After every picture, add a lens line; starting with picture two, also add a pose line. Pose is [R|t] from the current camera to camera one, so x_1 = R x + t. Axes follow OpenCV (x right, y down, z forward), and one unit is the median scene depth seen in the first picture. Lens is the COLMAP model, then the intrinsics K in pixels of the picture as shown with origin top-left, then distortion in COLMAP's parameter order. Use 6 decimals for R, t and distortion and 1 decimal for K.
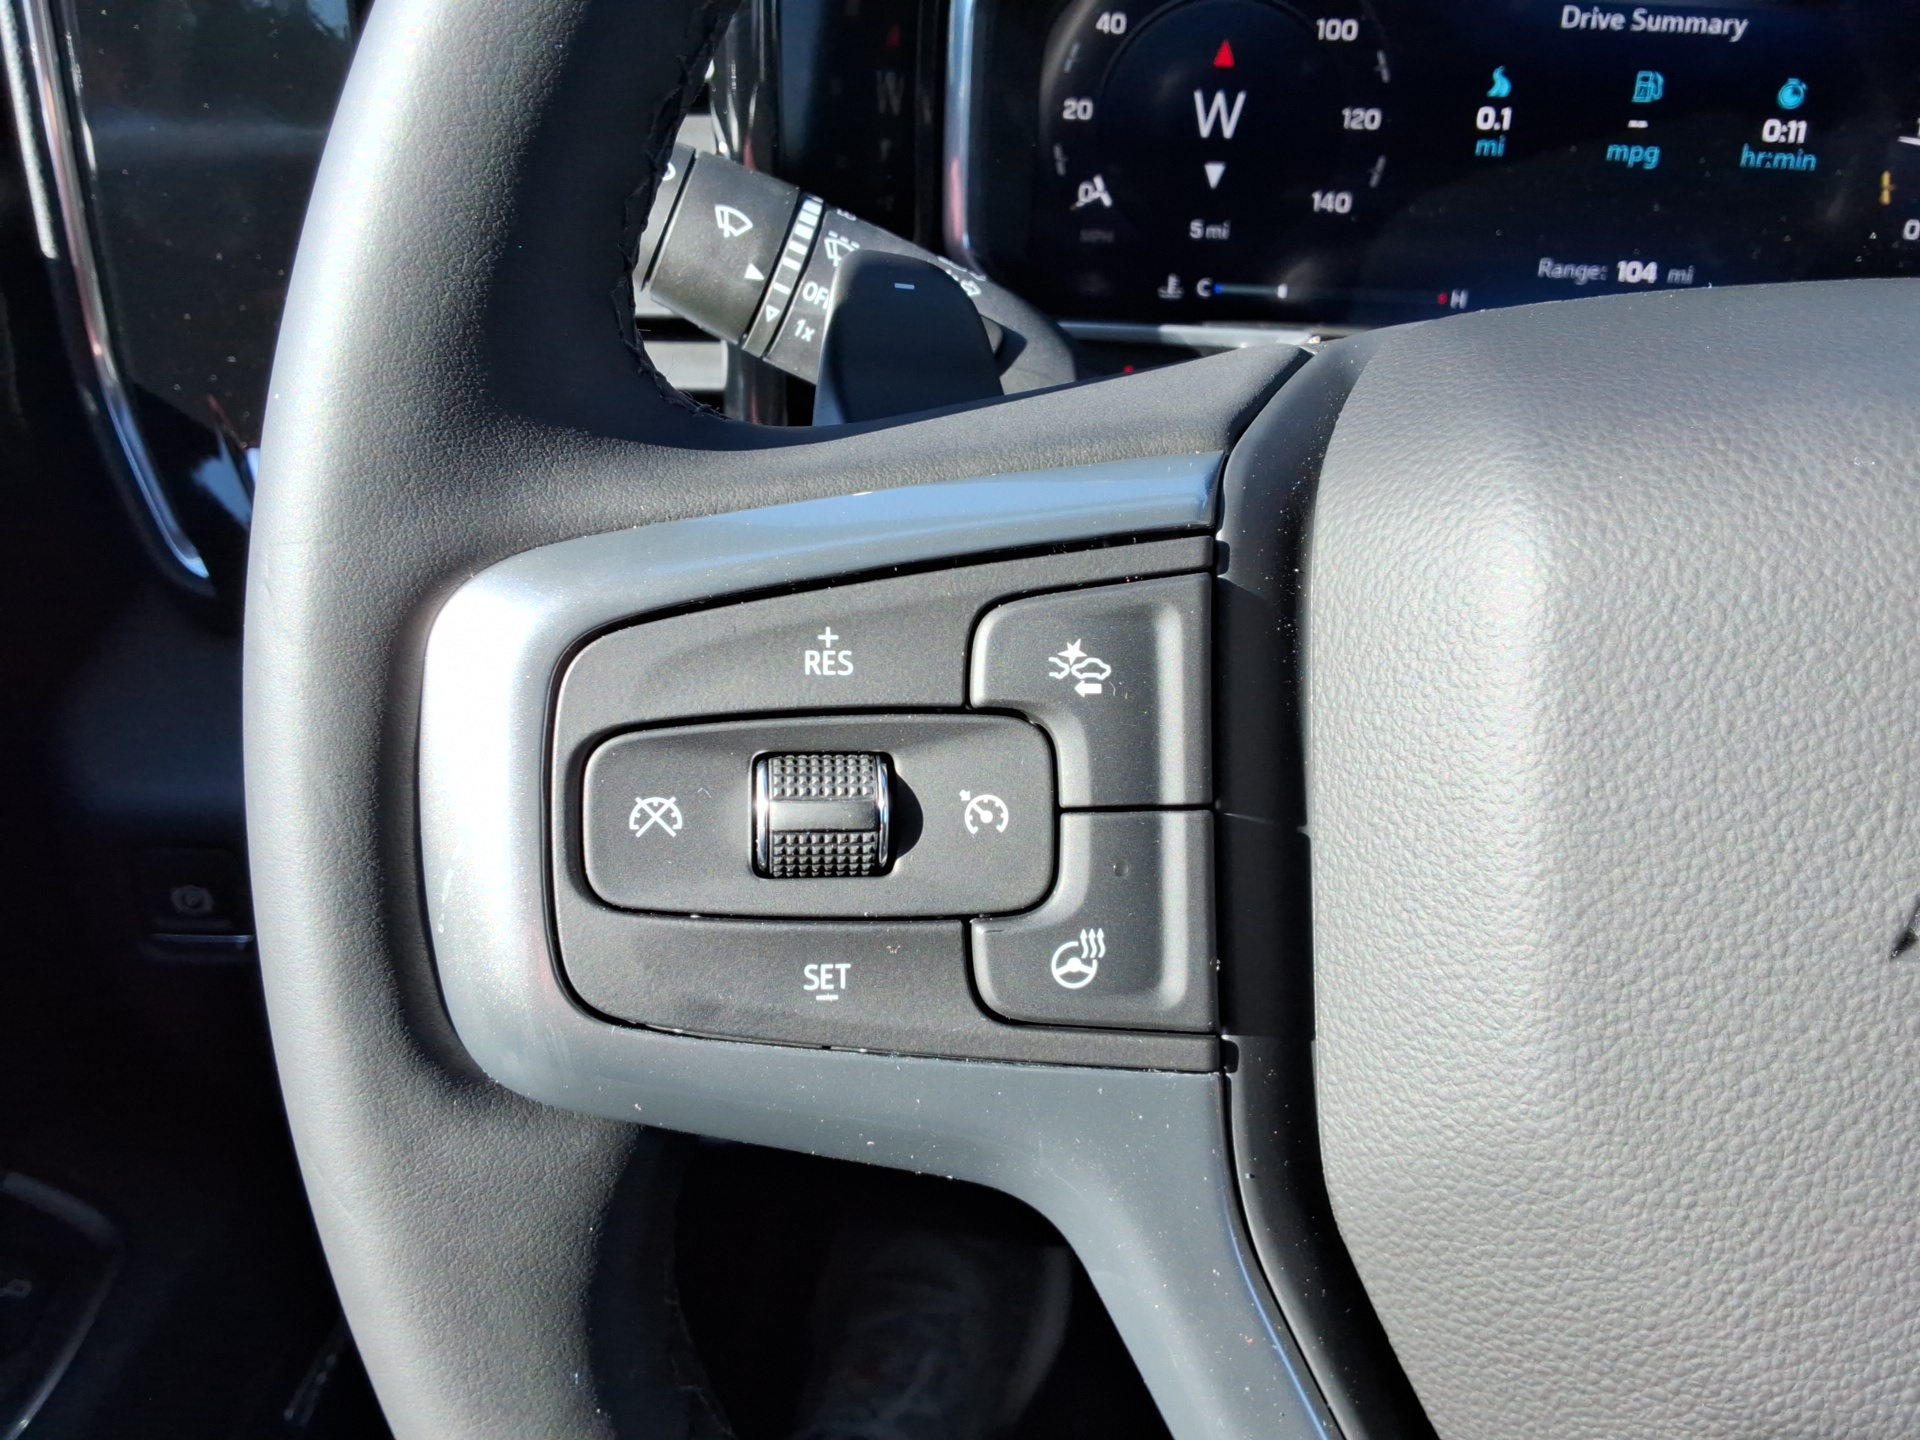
lens RADIAL K [[1522.9, 0, 996.5], [0, 1522.9, 748.9], [0, 0, 1]] dist [0.109470, -0.165813]
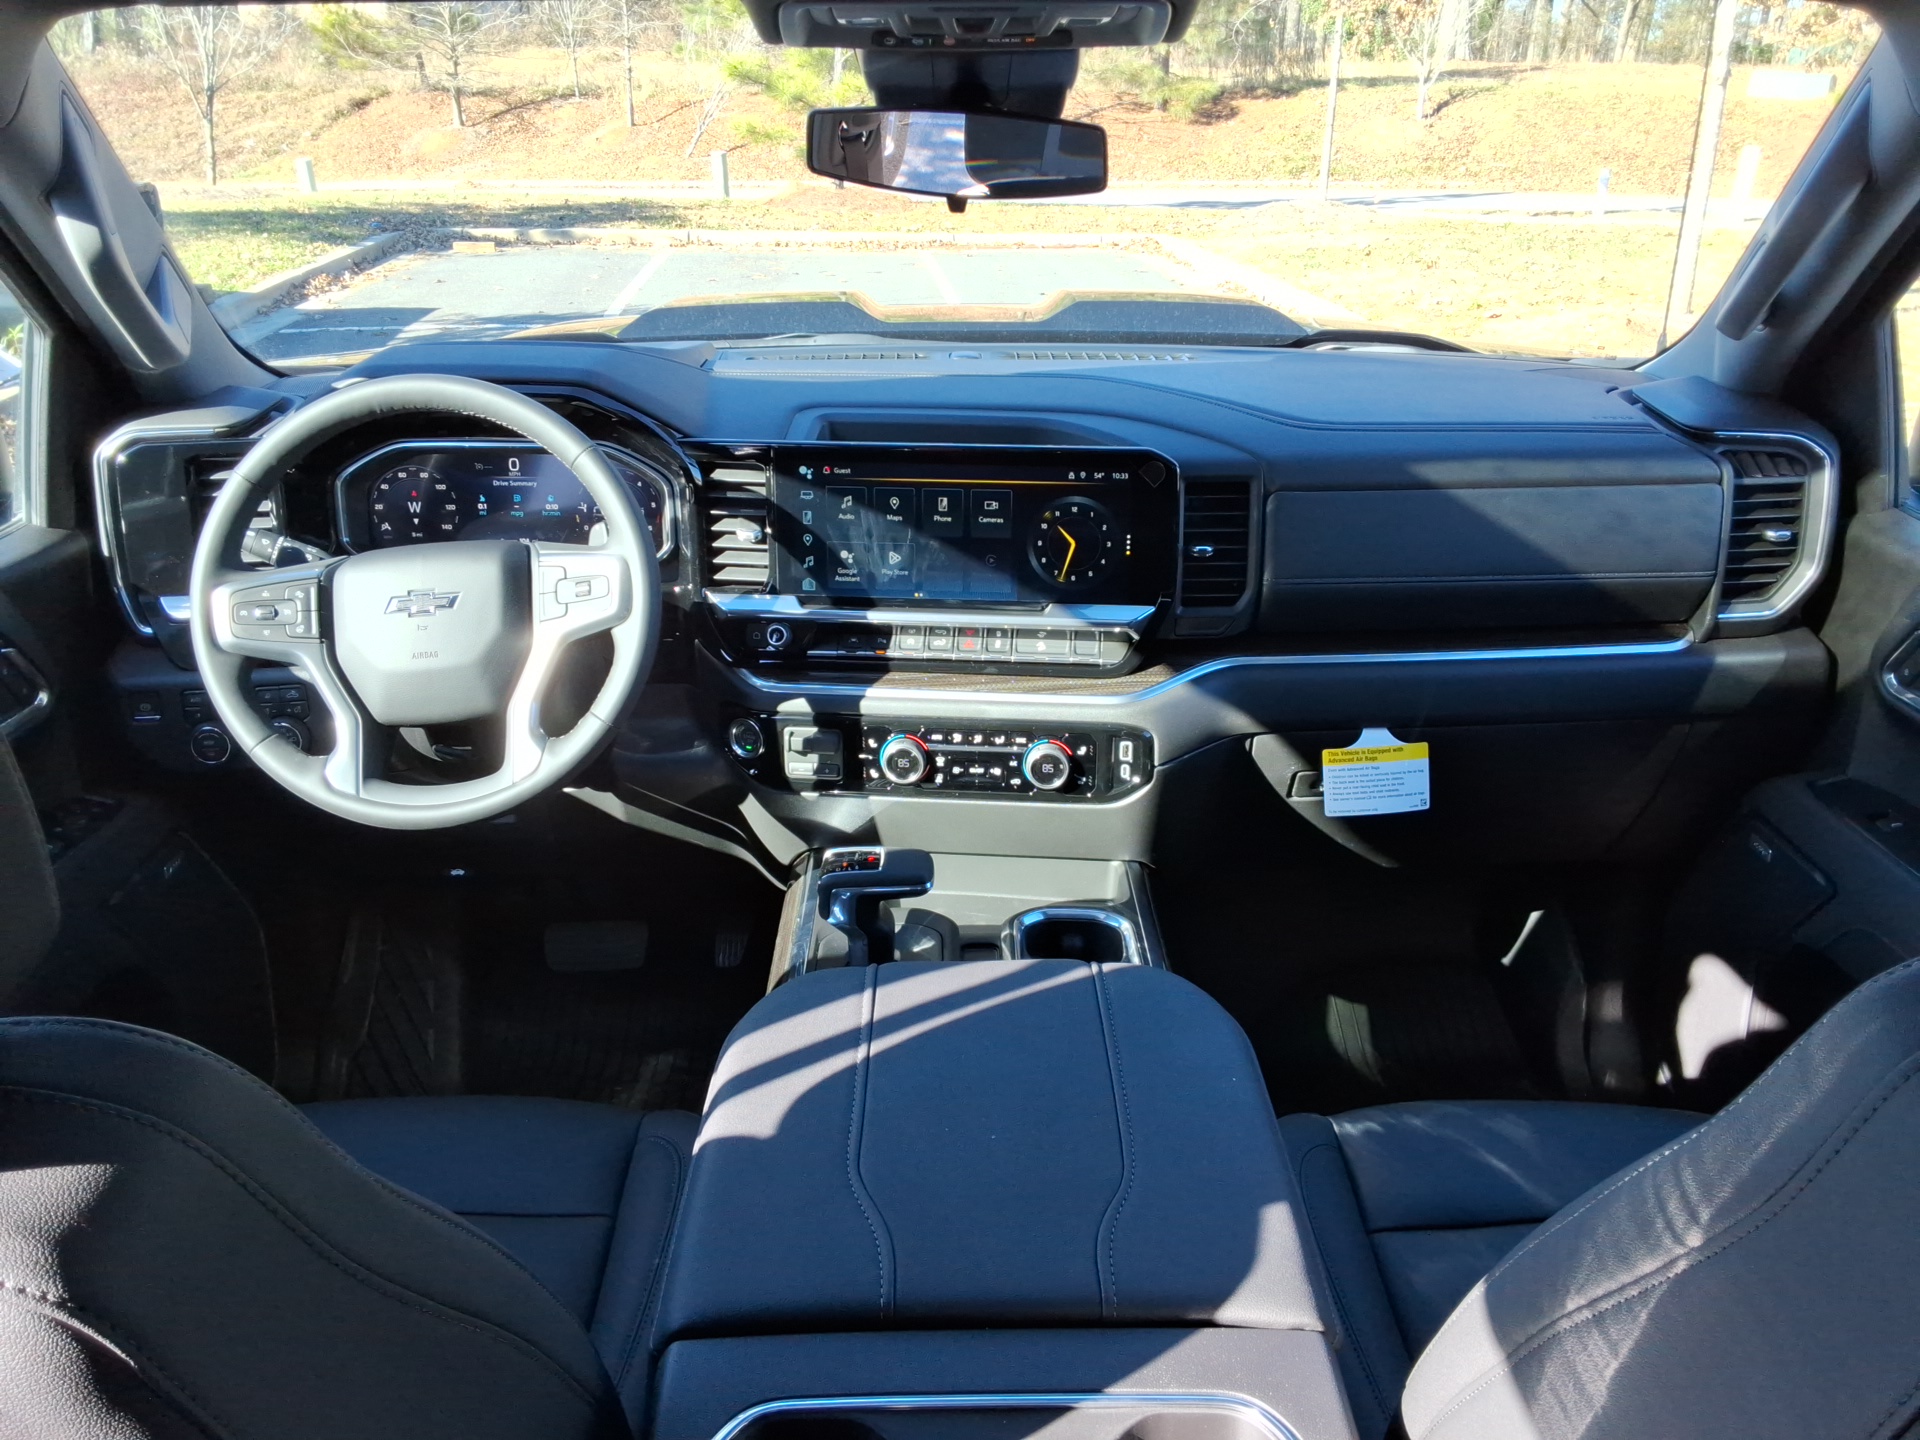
lens RADIAL K [[1522.9, 0, 987.7], [0, 1522.9, 743.6], [0, 0, 1]] dist [0.109470, -0.165813]
pose [[0.986363, -0.073877, 0.147075, 1.519555], [0.097243, 0.982539, -0.158622, 1.514430], [-0.132788, 0.170761, 0.976324, -4.678502]]
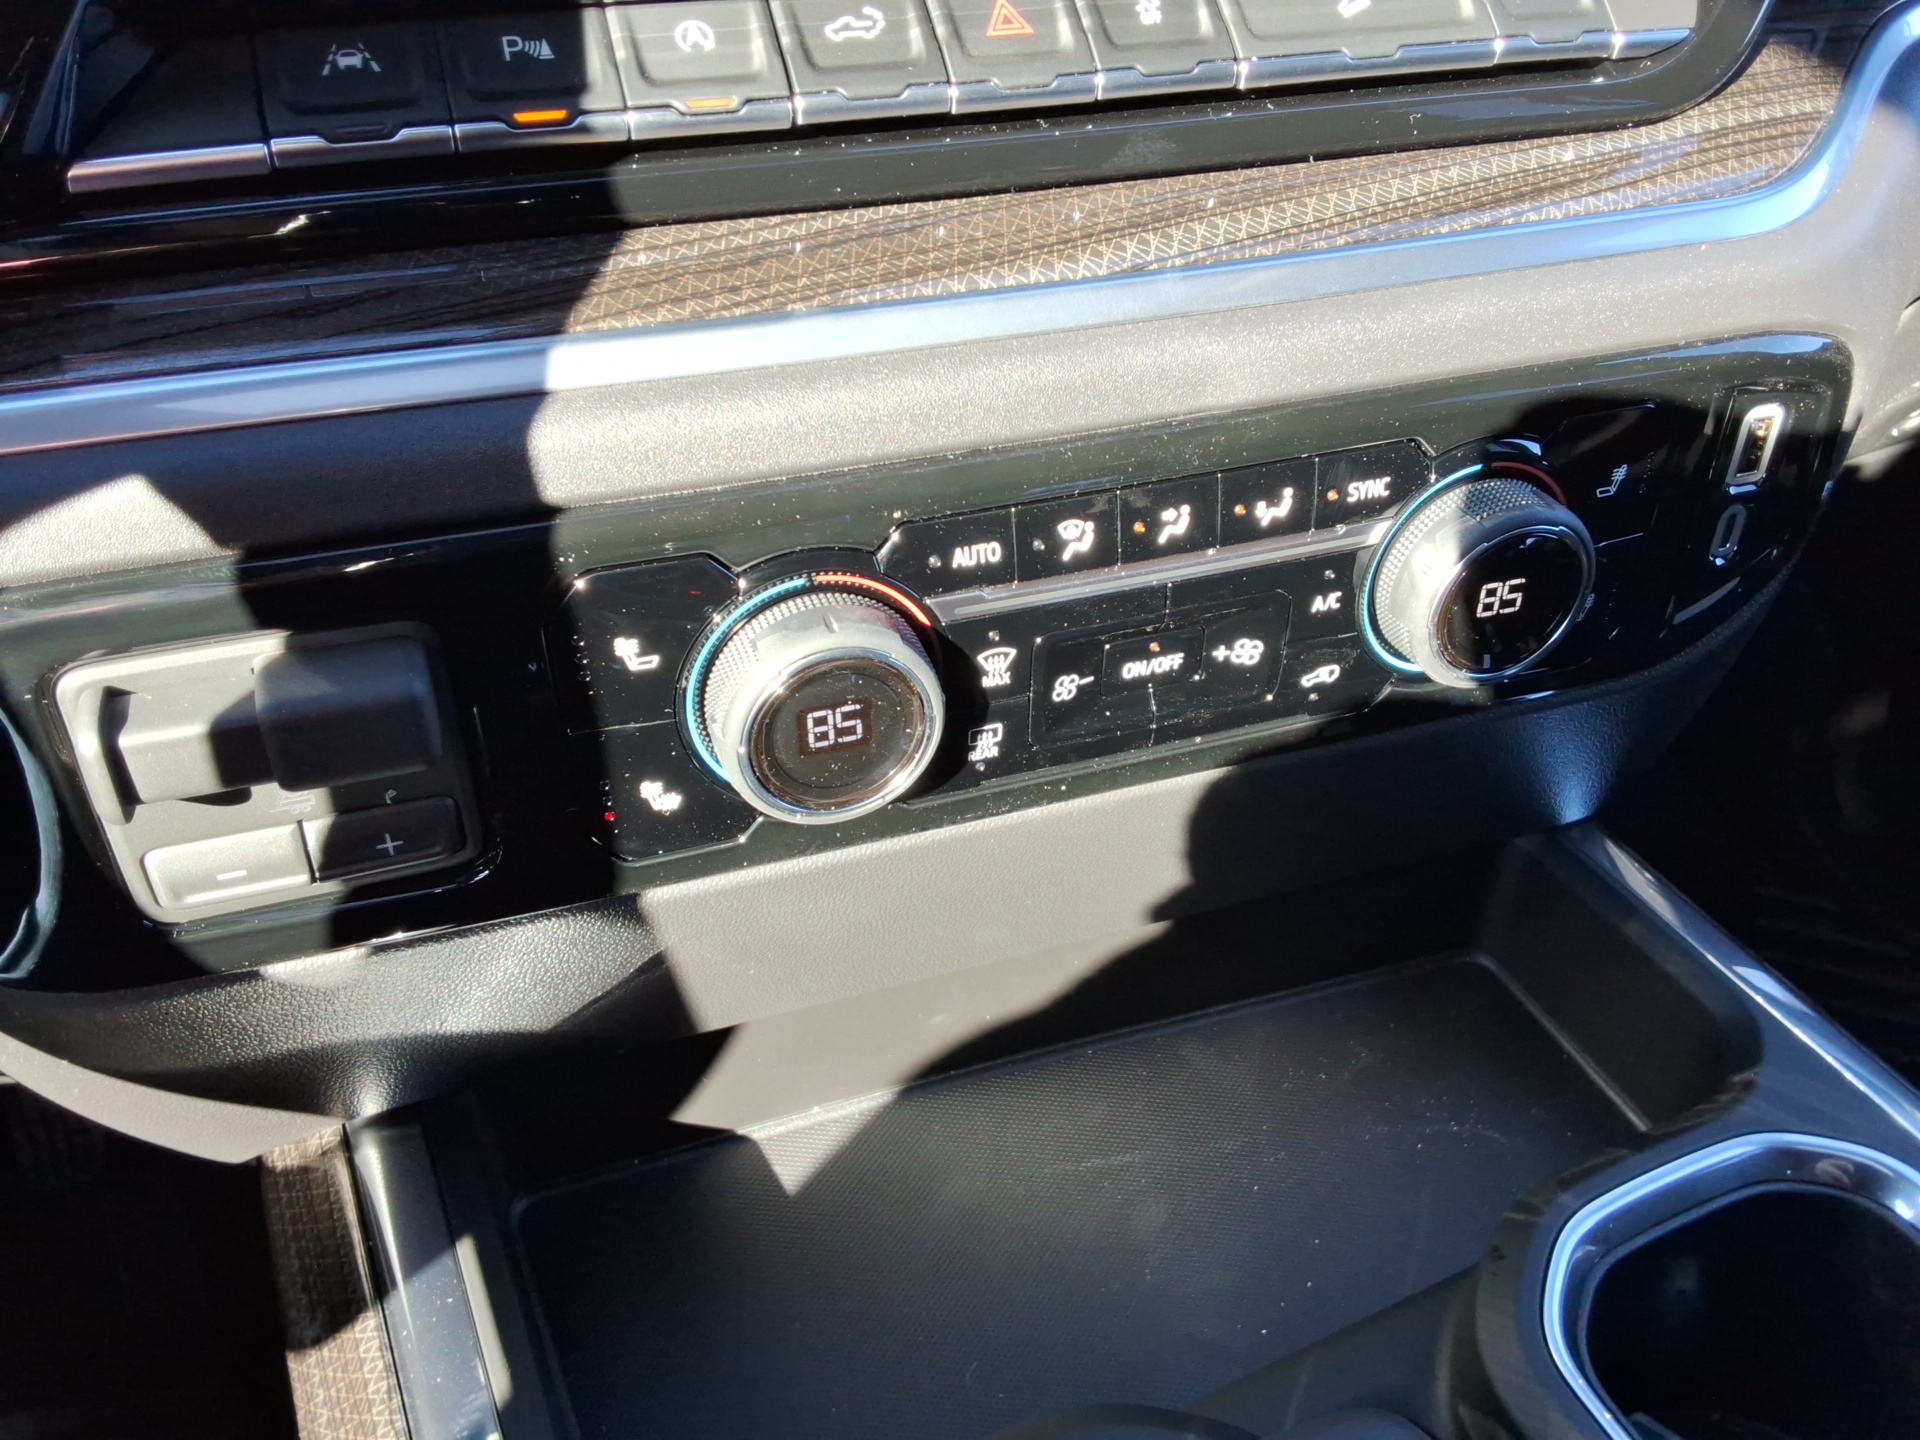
lens RADIAL K [[1522.9, 0, 960.8], [0, 1522.9, 707.5], [0, 0, 1]] dist [0.109470, -0.165813]
pose [[0.832673, -0.333684, 0.441939, 1.651247], [0.289378, 0.942624, 0.166496, 0.470584], [-0.472139, -0.010749, 0.881459, 0.031886]]
